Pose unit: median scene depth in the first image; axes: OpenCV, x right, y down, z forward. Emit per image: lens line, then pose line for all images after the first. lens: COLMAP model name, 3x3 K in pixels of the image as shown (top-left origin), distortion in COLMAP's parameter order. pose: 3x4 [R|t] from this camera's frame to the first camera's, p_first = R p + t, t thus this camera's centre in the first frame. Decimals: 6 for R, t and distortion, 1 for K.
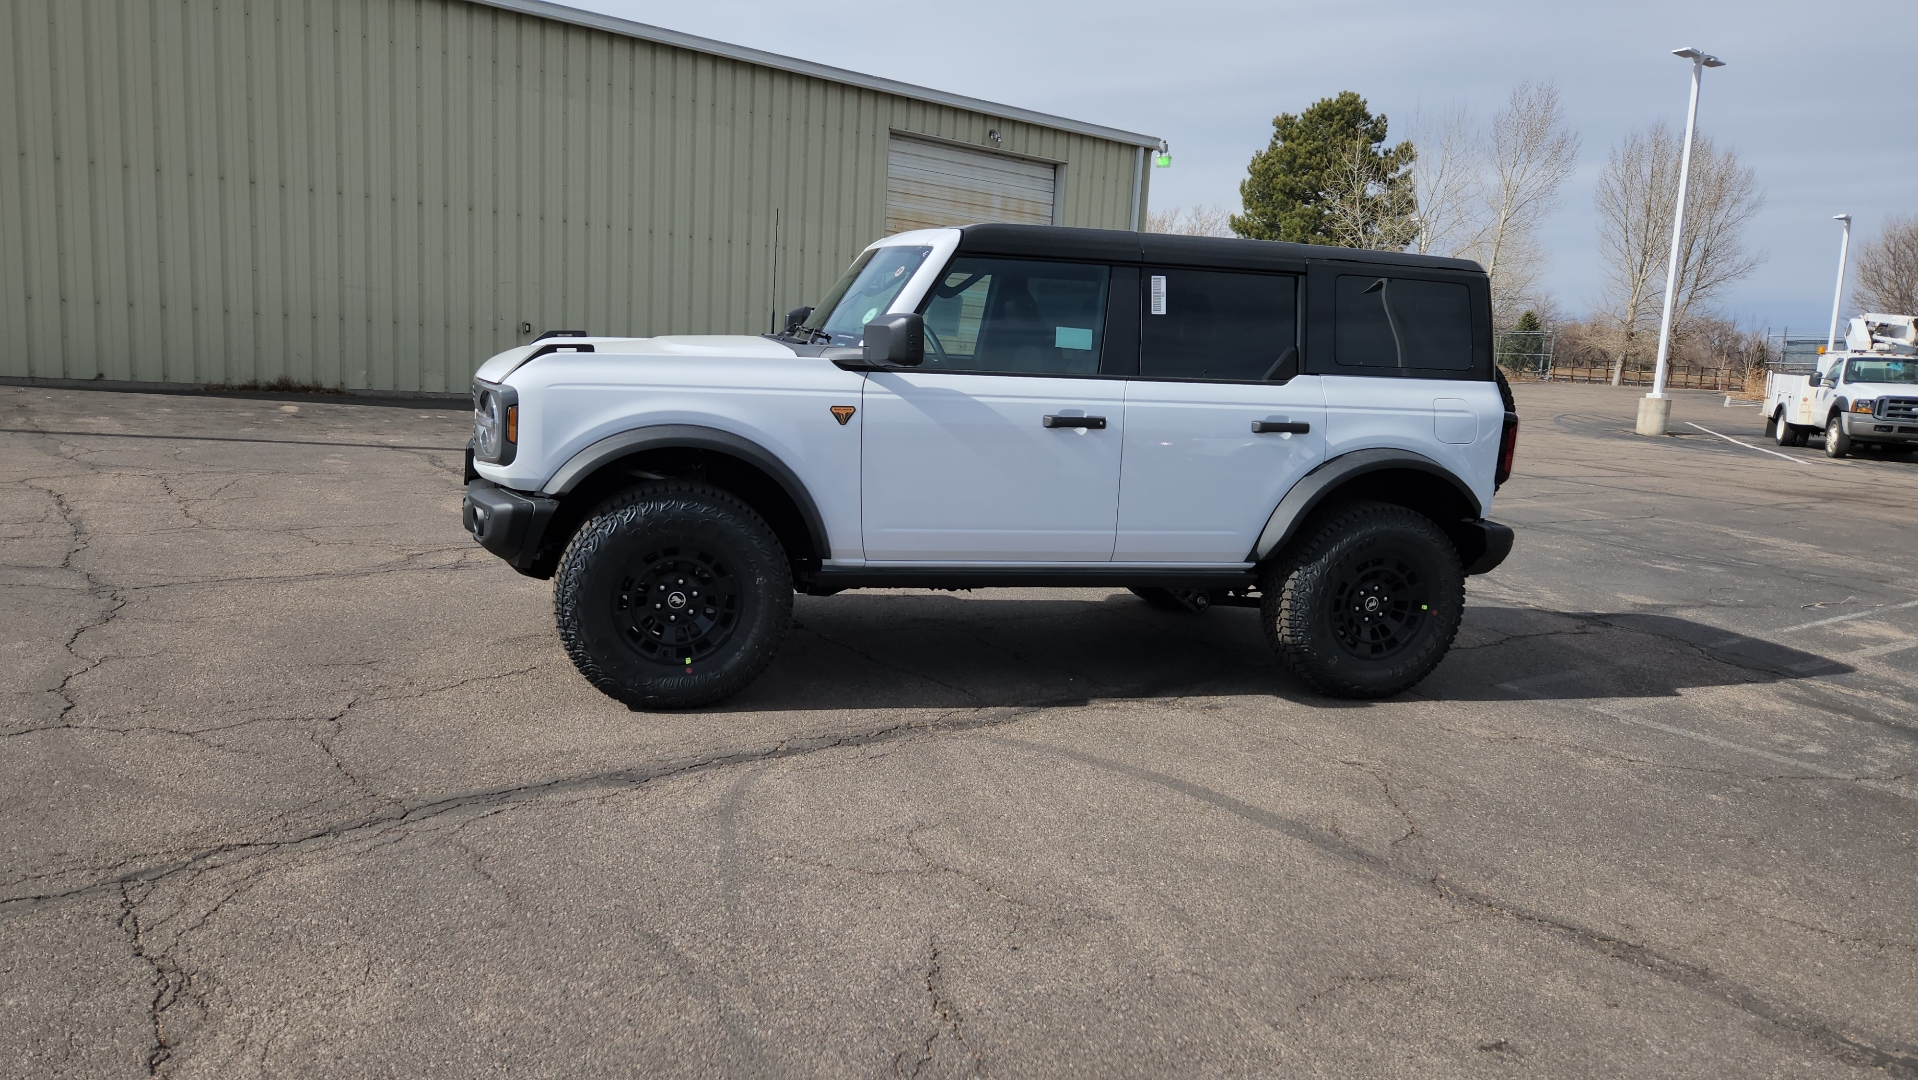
lens RADIAL K [[1281.0, 0, 919.9], [0, 1281.0, 555.2], [0, 0, 1]] dist [0.073929, -0.062711]
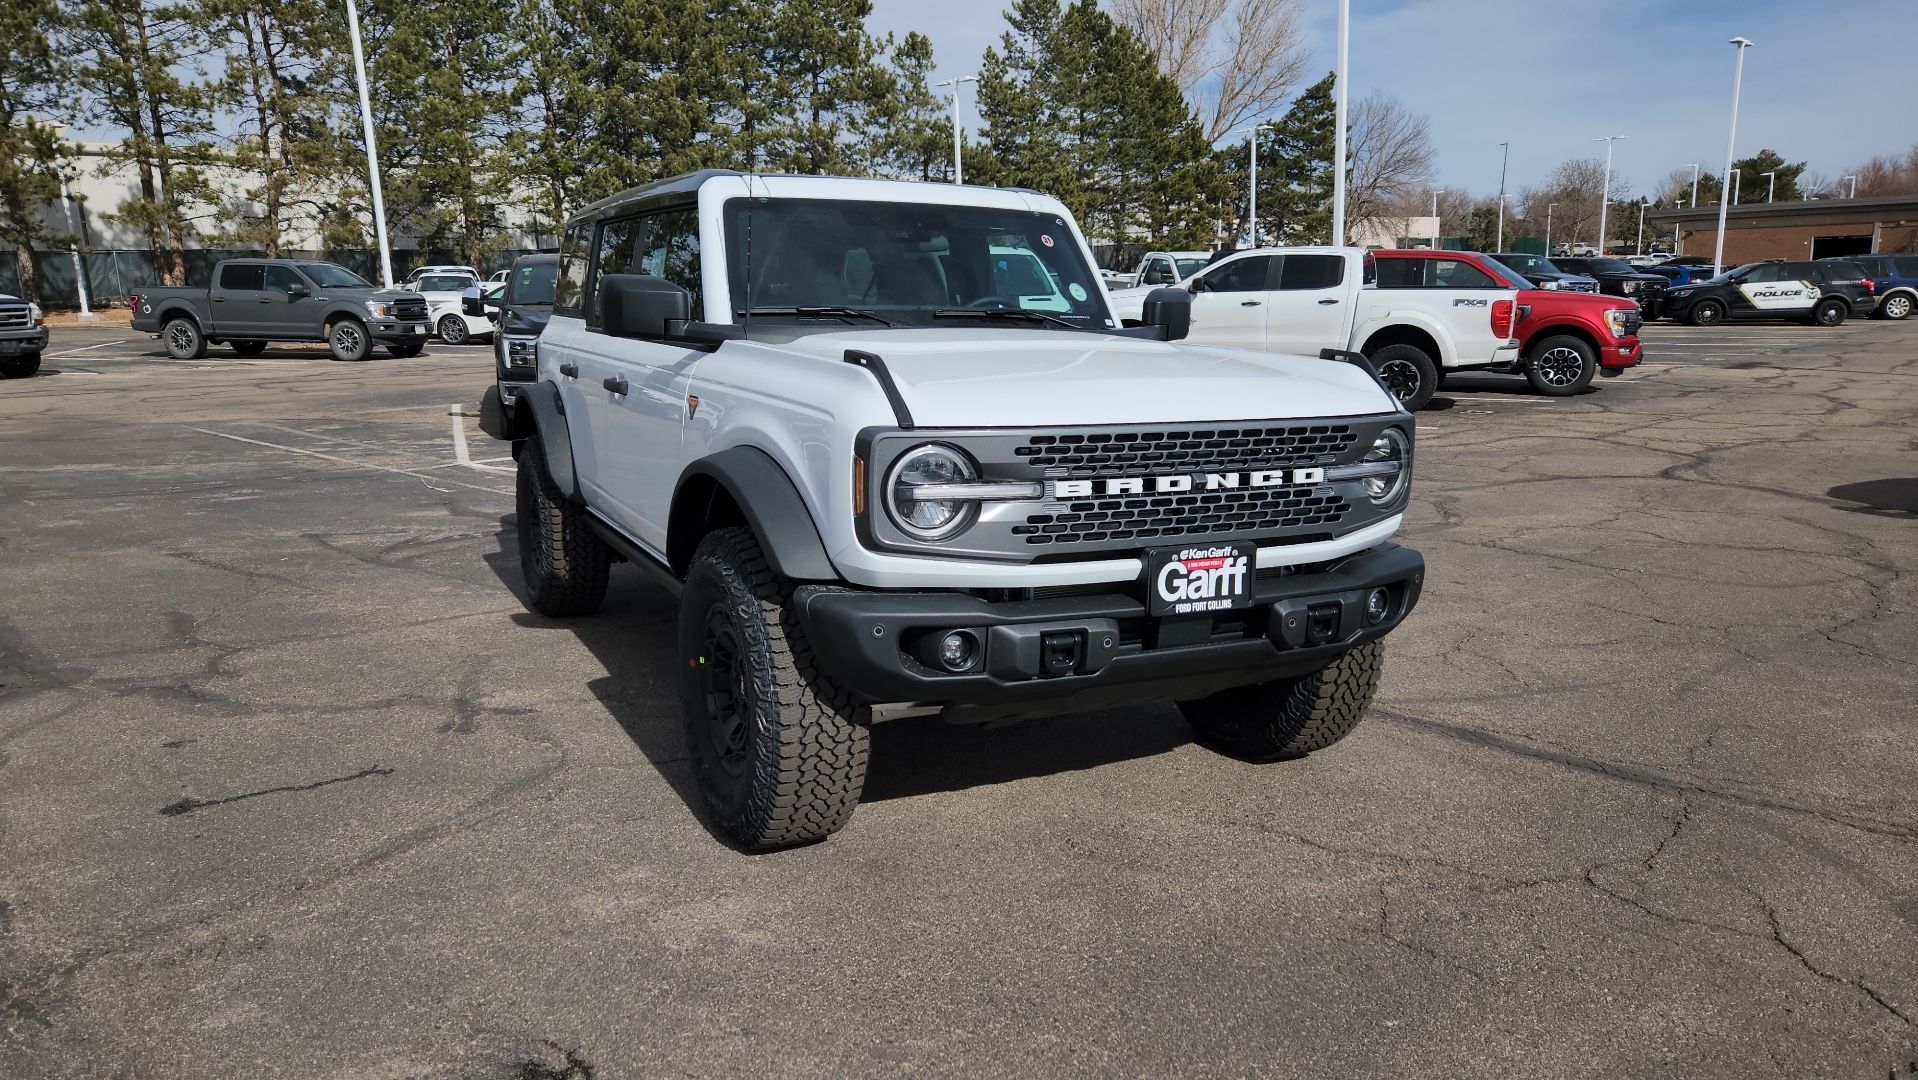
lens RADIAL K [[1285.1, 0, 926.2], [0, 1285.1, 539.2], [0, 0, 1]] dist [0.076607, -0.065368]
pose [[-0.183134, -0.237749, 0.953906, -0.874222], [0.158547, 0.950472, 0.267331, -0.264974], [-0.970219, 0.200197, -0.136370, 1.189767]]
